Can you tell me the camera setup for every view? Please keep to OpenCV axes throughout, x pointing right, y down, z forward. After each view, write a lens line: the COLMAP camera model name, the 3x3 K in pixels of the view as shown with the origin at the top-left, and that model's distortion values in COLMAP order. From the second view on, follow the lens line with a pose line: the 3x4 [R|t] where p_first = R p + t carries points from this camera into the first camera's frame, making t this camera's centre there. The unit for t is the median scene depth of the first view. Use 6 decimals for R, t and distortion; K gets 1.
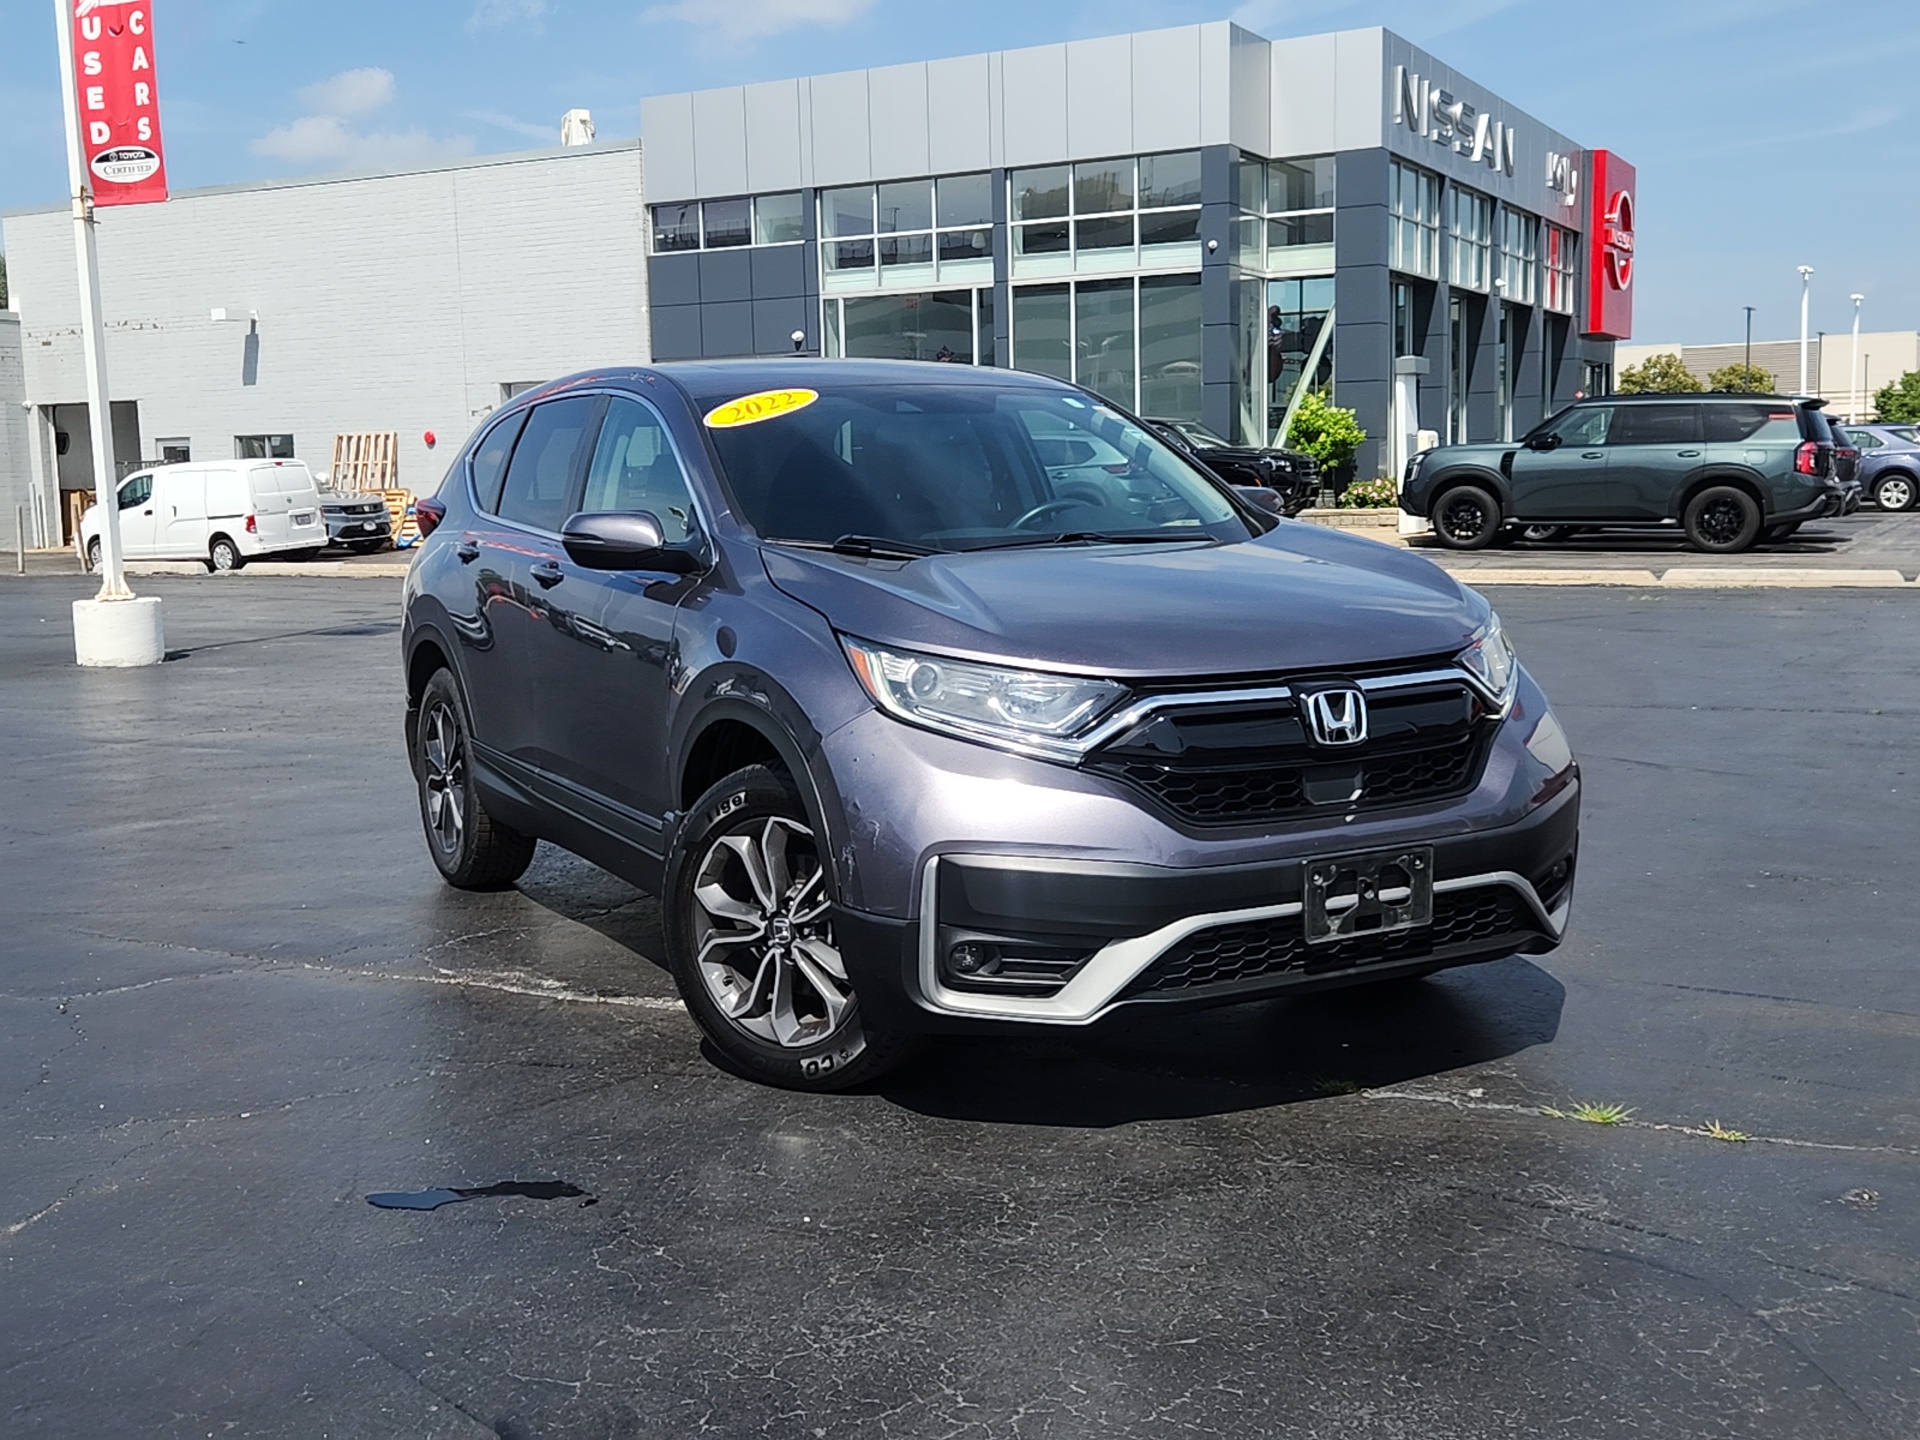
lens RADIAL K [[1890.4, 0, 976.9], [0, 1890.4, 731.3], [0, 0, 1]] dist [0.068820, -0.131860]
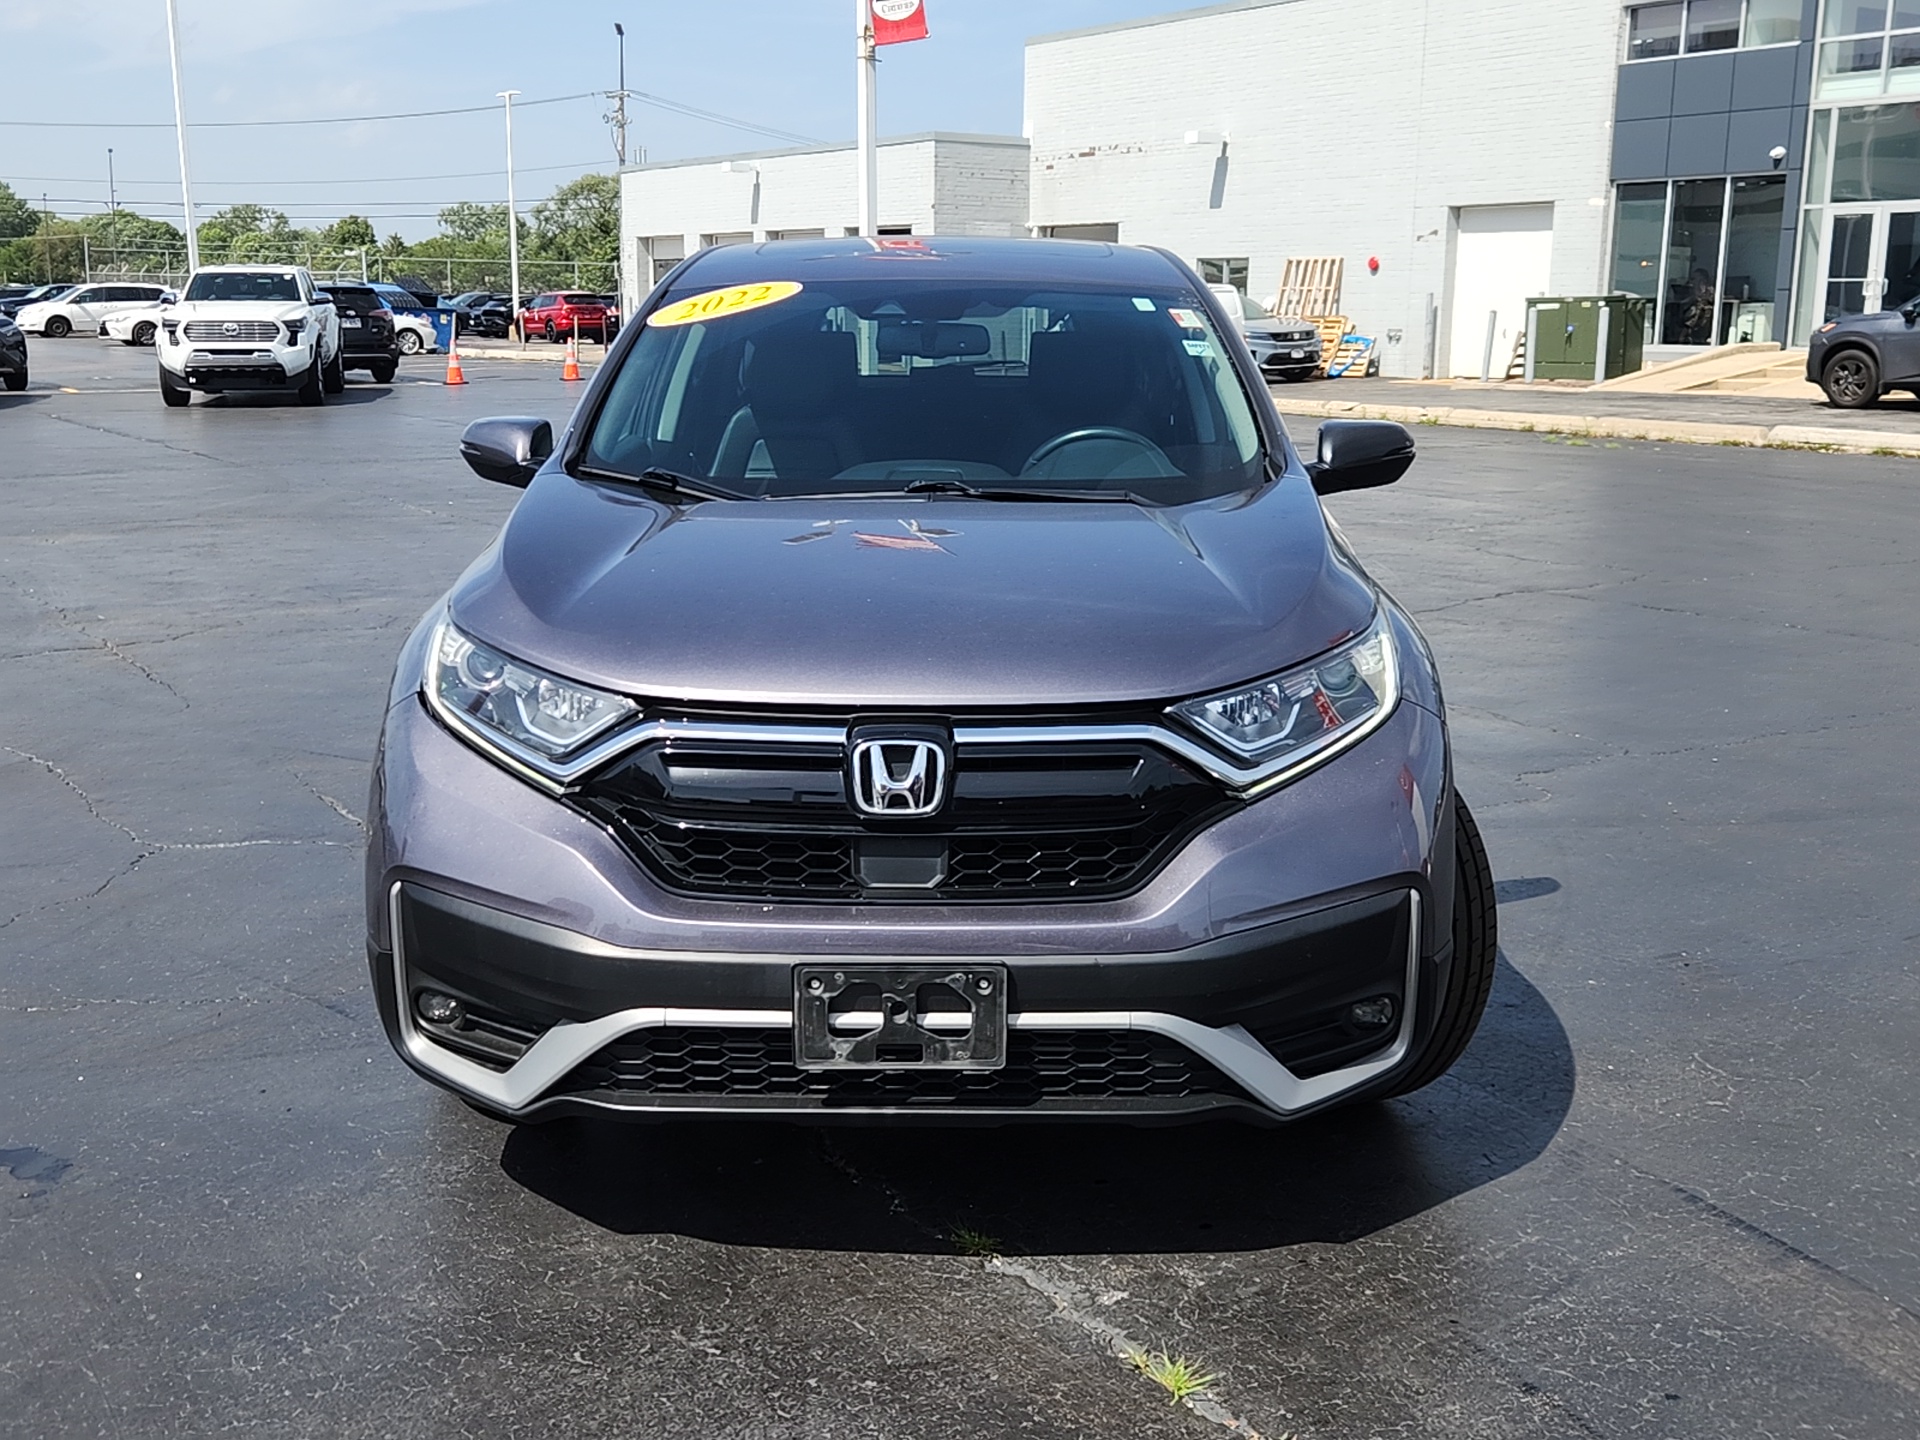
lens RADIAL K [[1944.9, 0, 960.0], [0, 1944.9, 720.0], [0, 0, 1]] dist [0.087015, -0.140825]
pose [[0.888429, 0.122676, -0.442318, 0.551858], [-0.089332, 0.991409, 0.095535, -0.106173], [0.450238, -0.045363, 0.891755, 0.324307]]
